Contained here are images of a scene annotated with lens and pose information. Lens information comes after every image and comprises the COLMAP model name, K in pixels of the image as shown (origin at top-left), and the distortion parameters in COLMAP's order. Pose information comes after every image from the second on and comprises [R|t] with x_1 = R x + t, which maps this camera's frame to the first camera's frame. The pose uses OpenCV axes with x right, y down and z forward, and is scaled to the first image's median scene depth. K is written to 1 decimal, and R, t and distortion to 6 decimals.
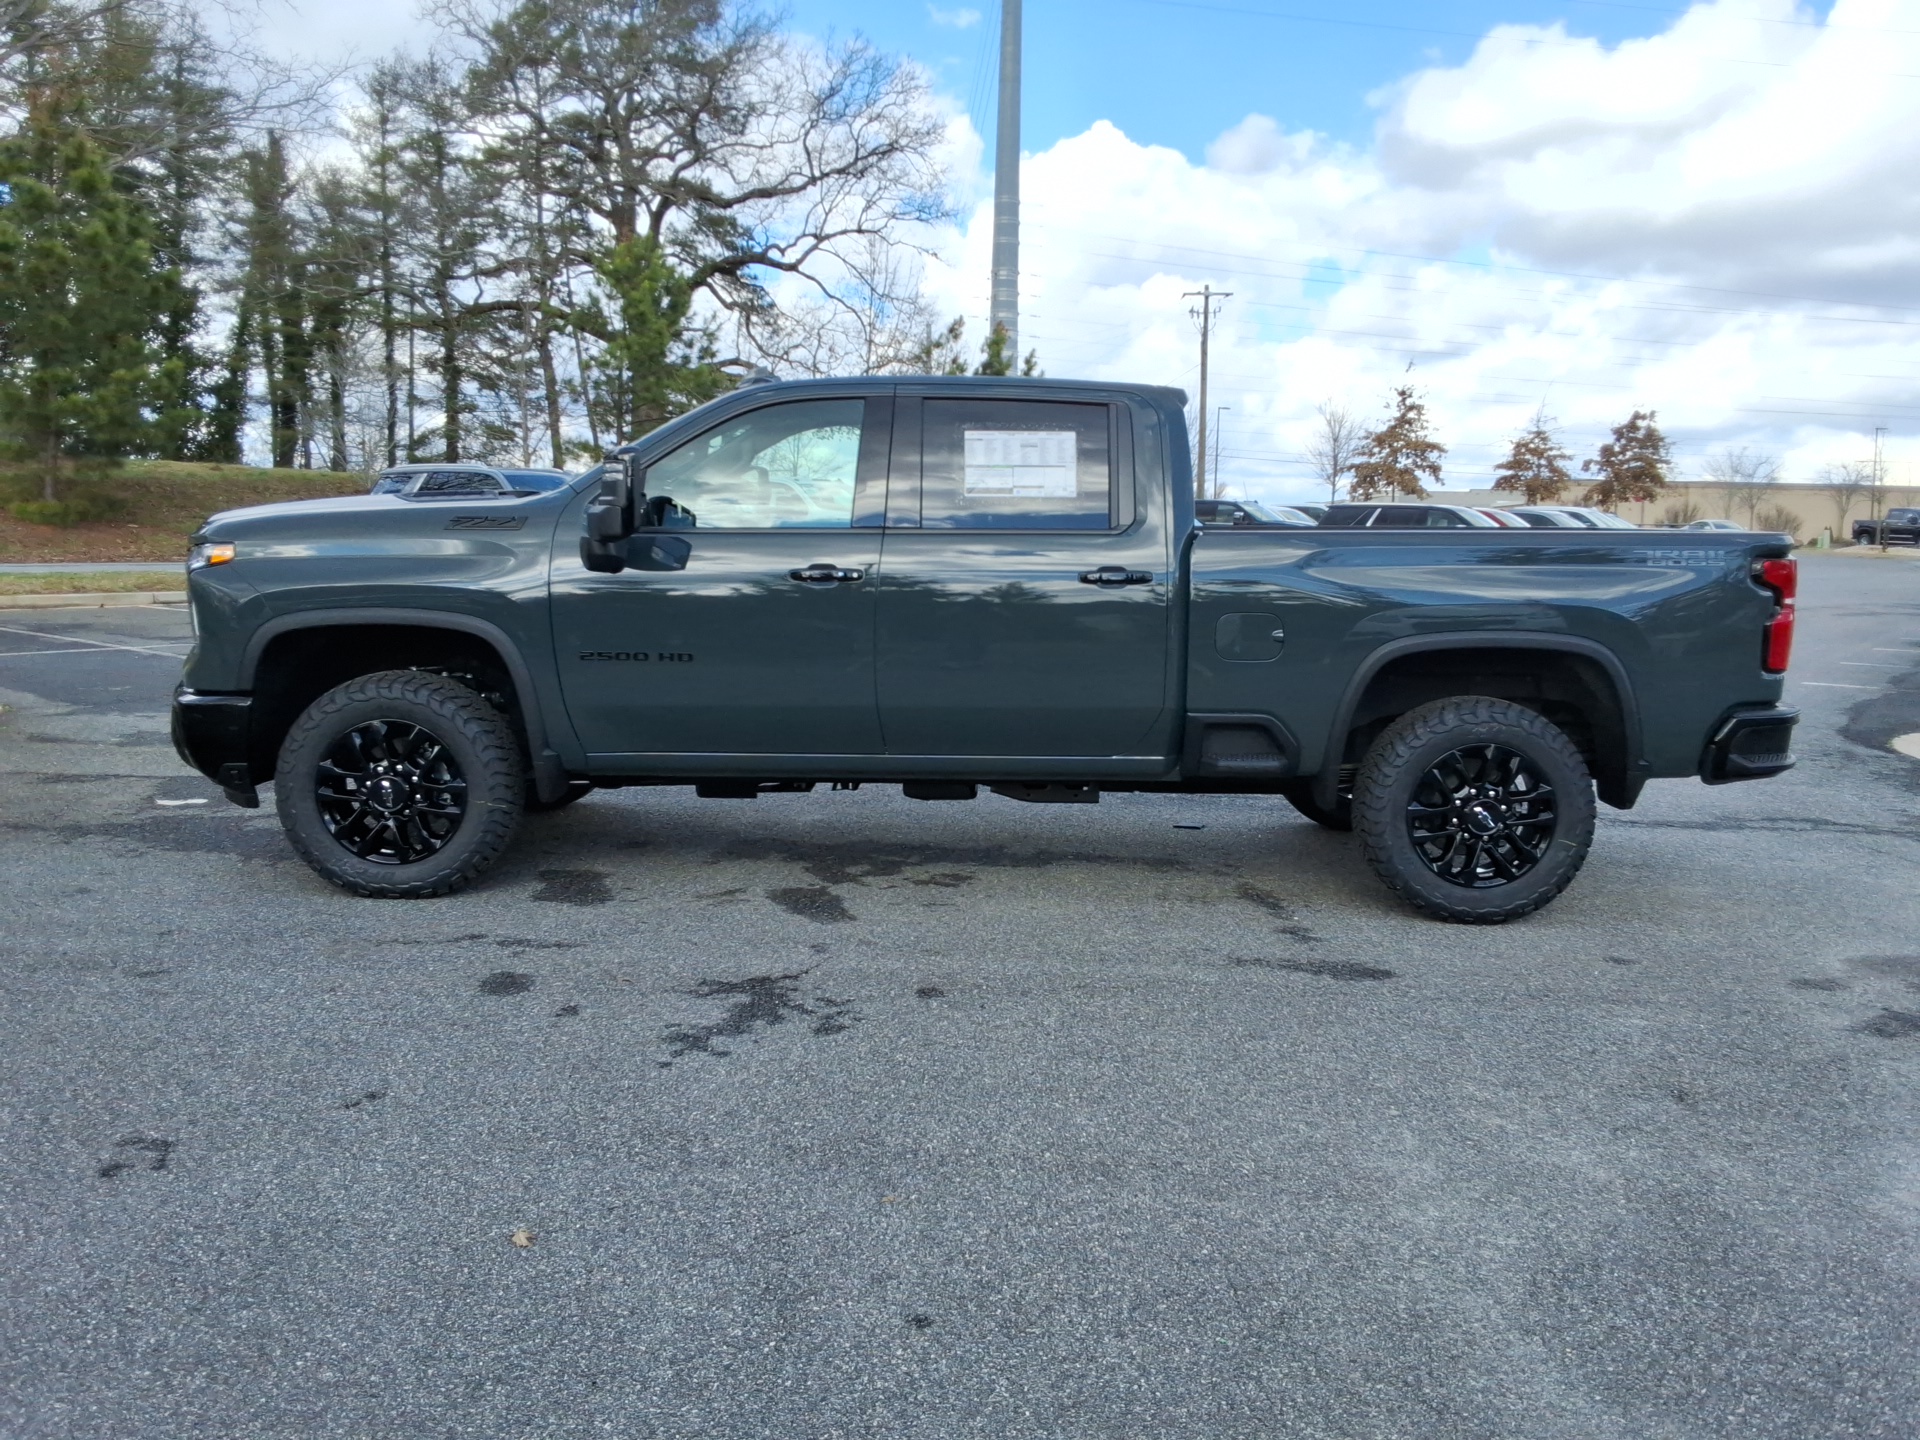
lens RADIAL K [[1544.9, 0, 965.5], [0, 1544.9, 706.0], [0, 0, 1]] dist [0.071122, -0.023878]
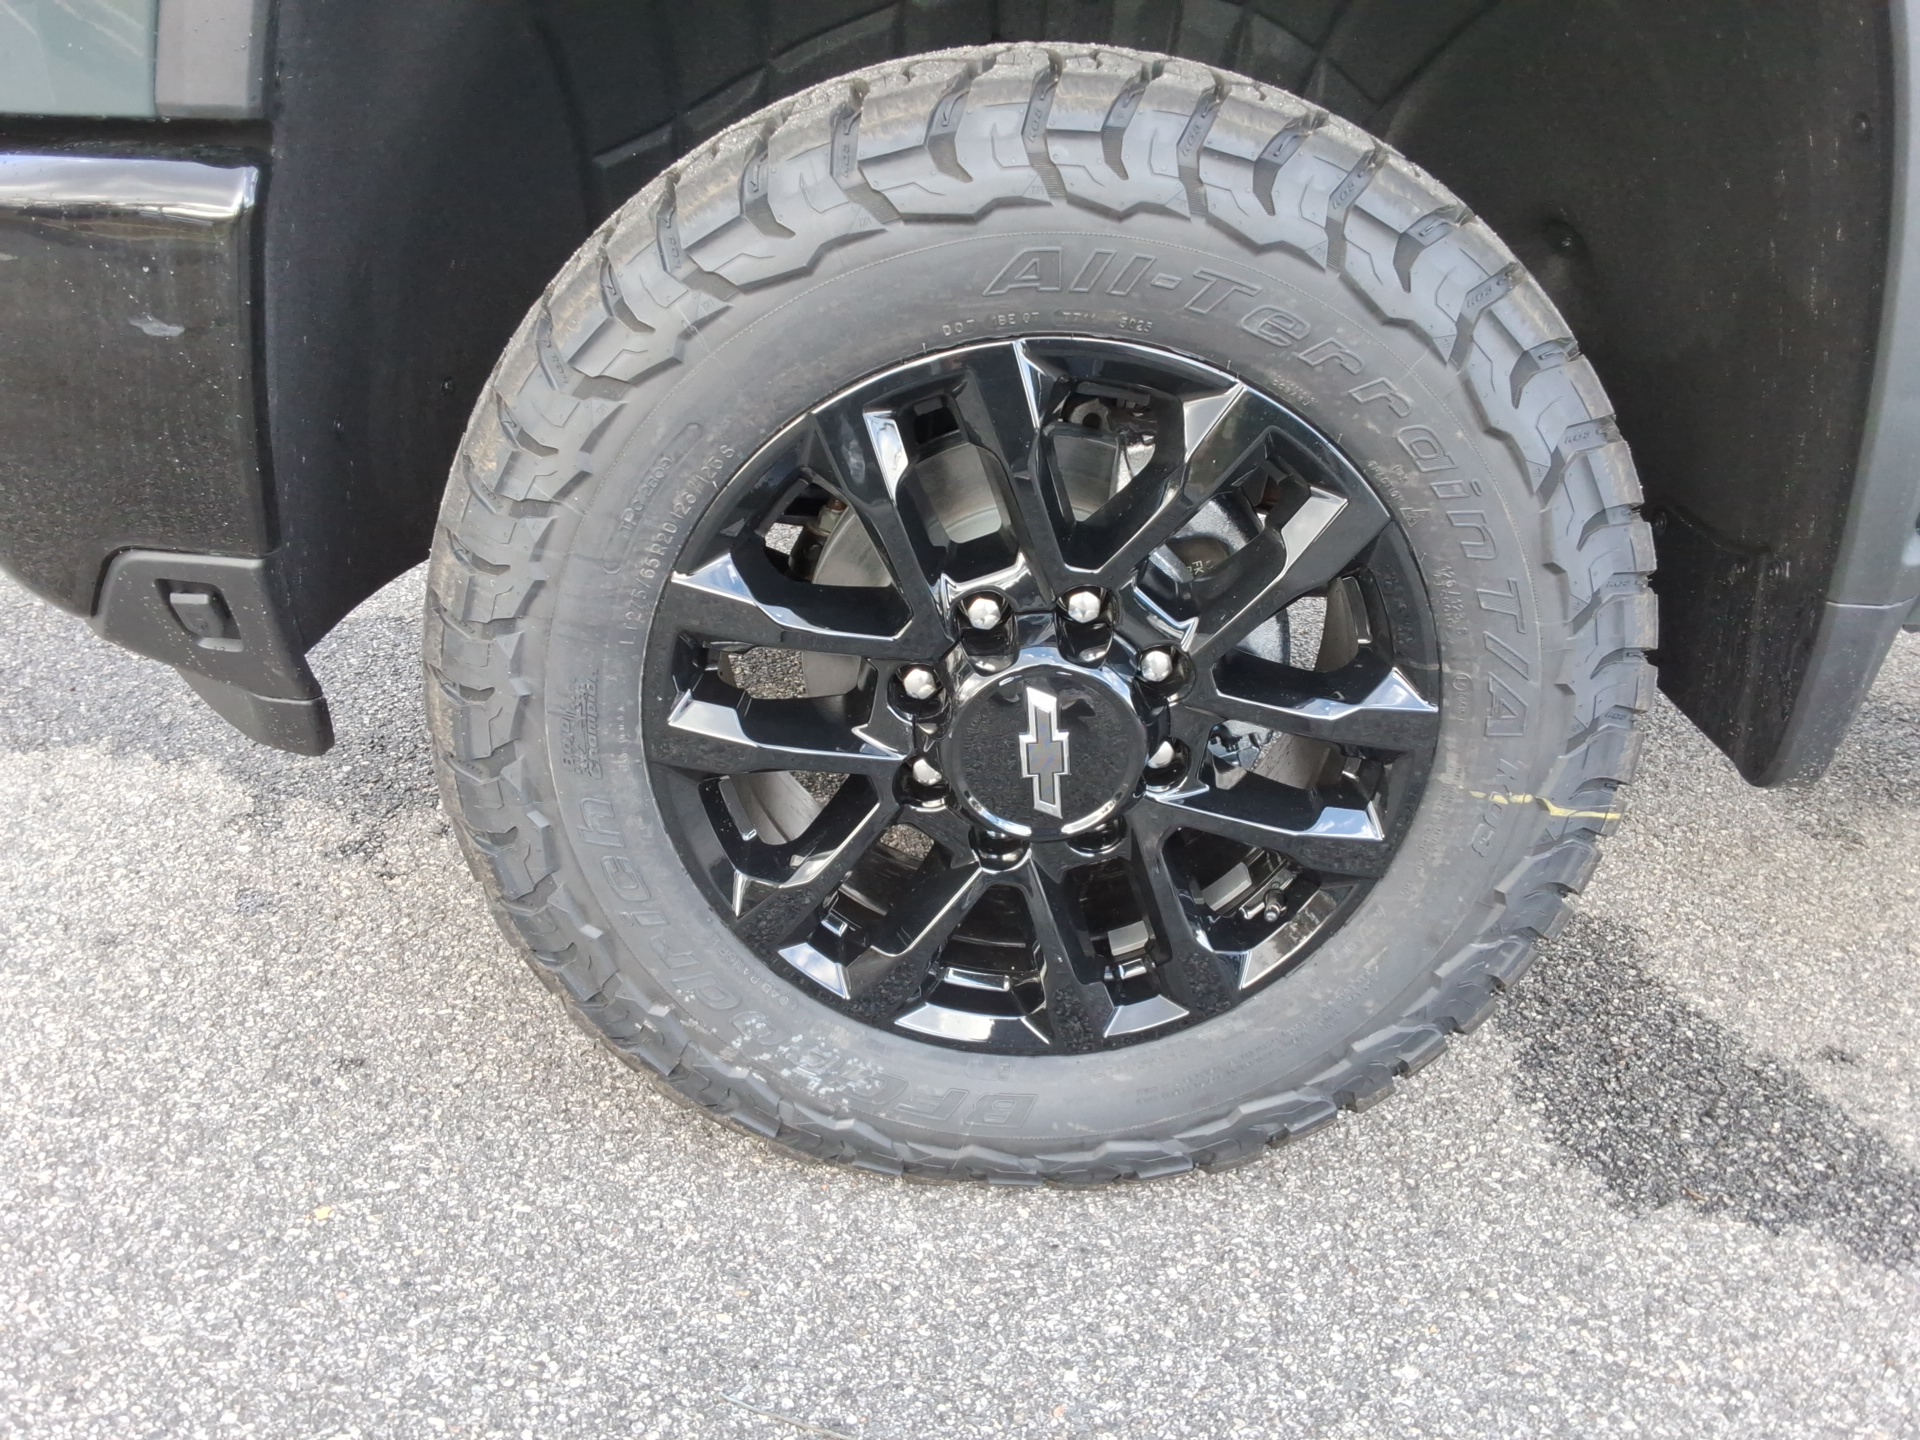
lens RADIAL K [[1541.1, 0, 992.2], [0, 1541.1, 701.8], [0, 0, 1]] dist [0.120815, -0.182183]
pose [[0.999242, 0.027775, 0.027263, -0.040311], [-0.034303, 0.959446, 0.279798, -0.000042], [-0.018386, -0.280521, 0.959672, 0.087226]]
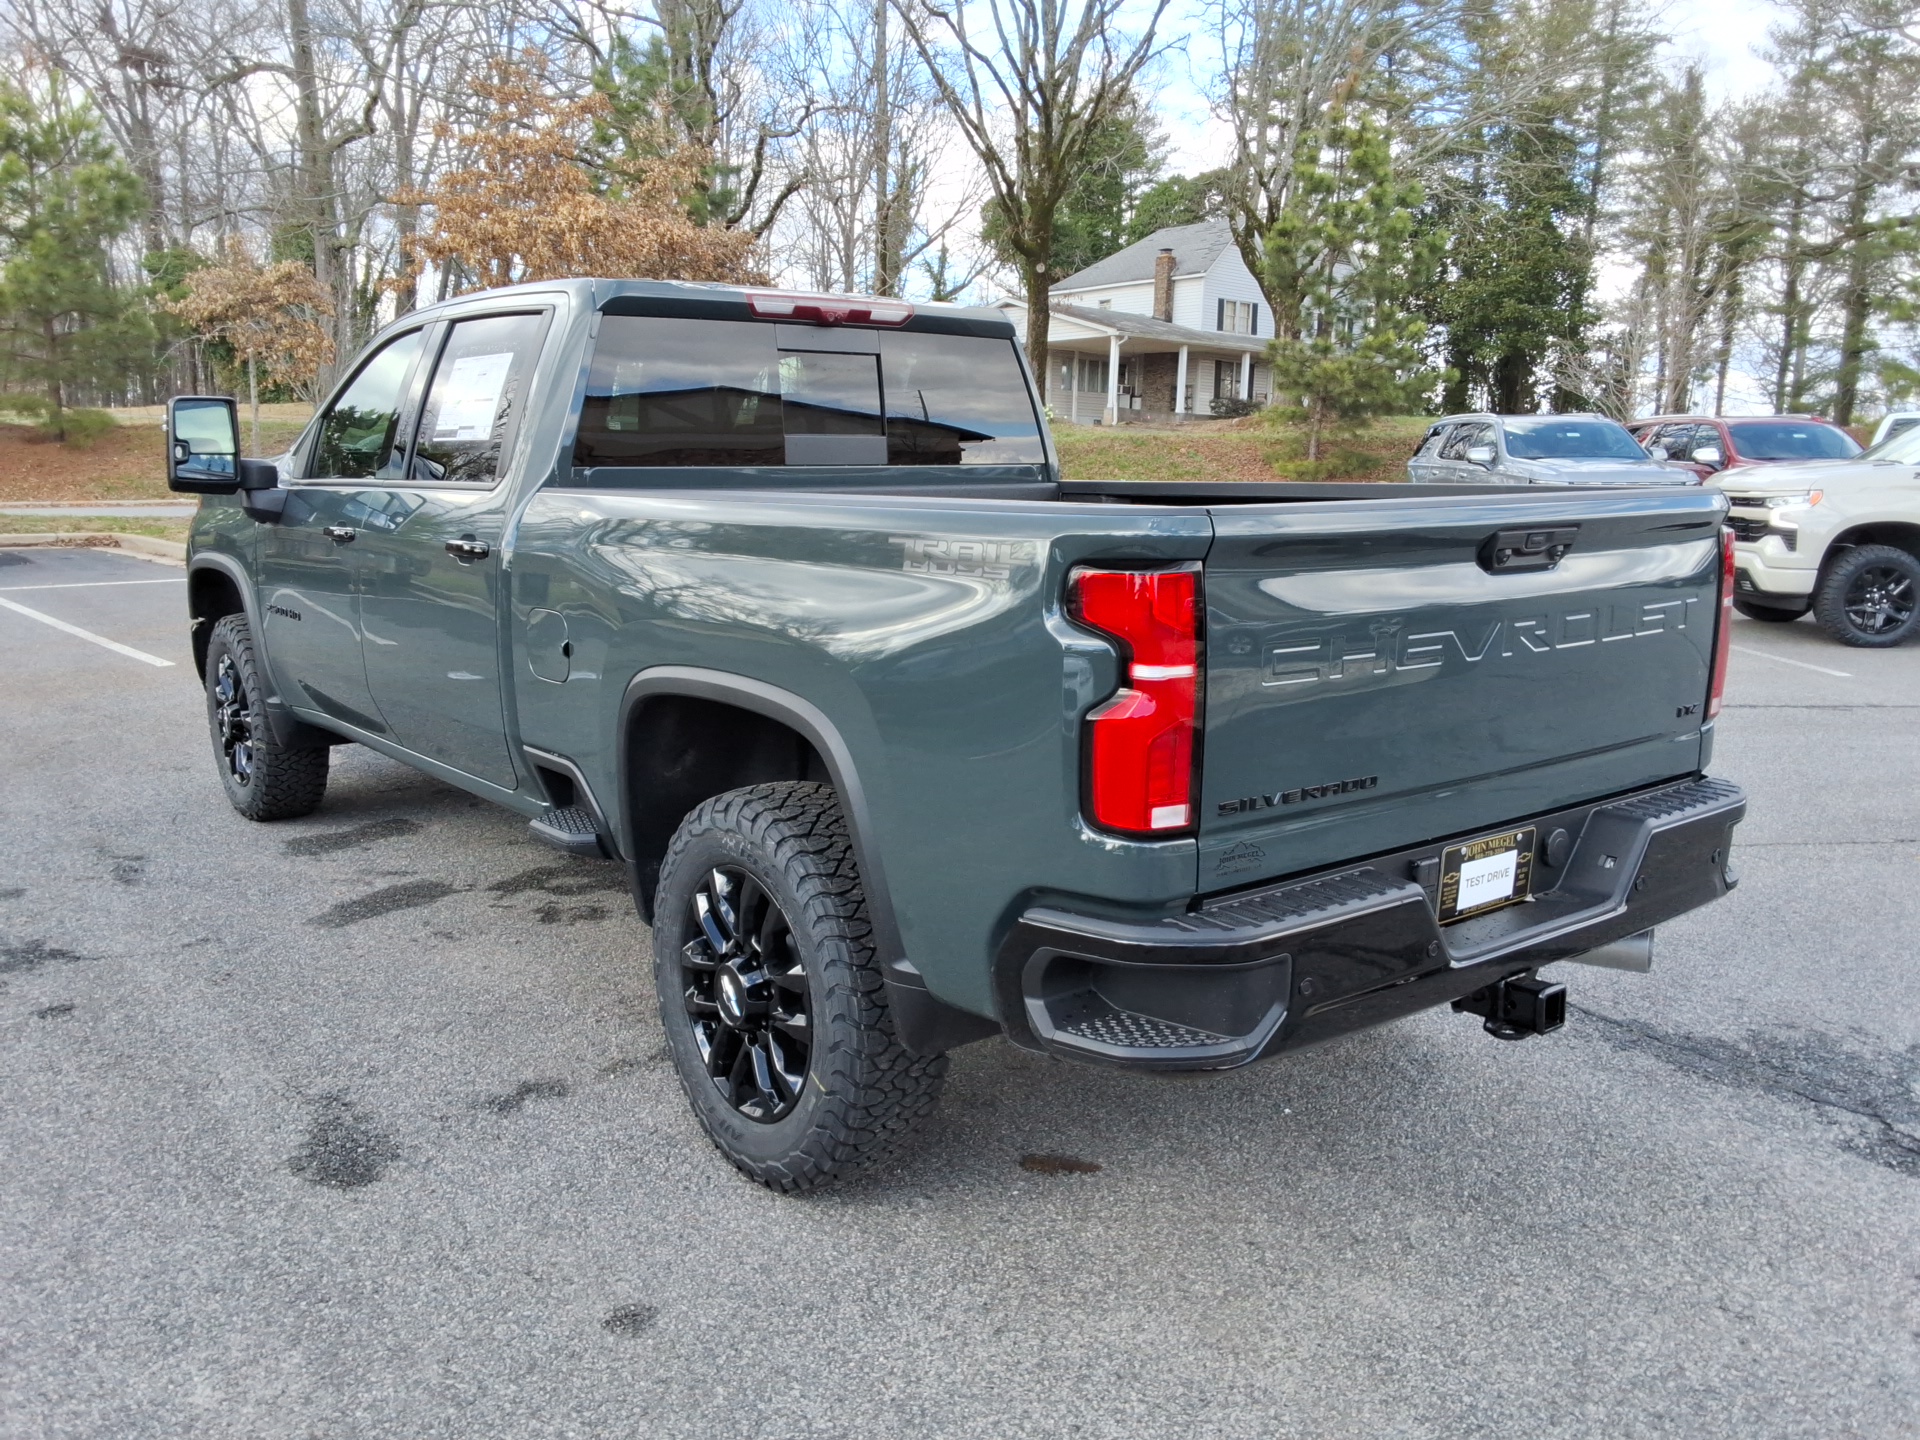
lens RADIAL K [[1541.1, 0, 973.8], [0, 1541.1, 701.5], [0, 0, 1]] dist [0.120815, -0.182183]
pose [[0.619553, 0.109587, -0.777267, 0.087339], [-0.089574, 0.993609, 0.068690, -0.008760], [0.779827, 0.027066, 0.625410, 0.075622]]
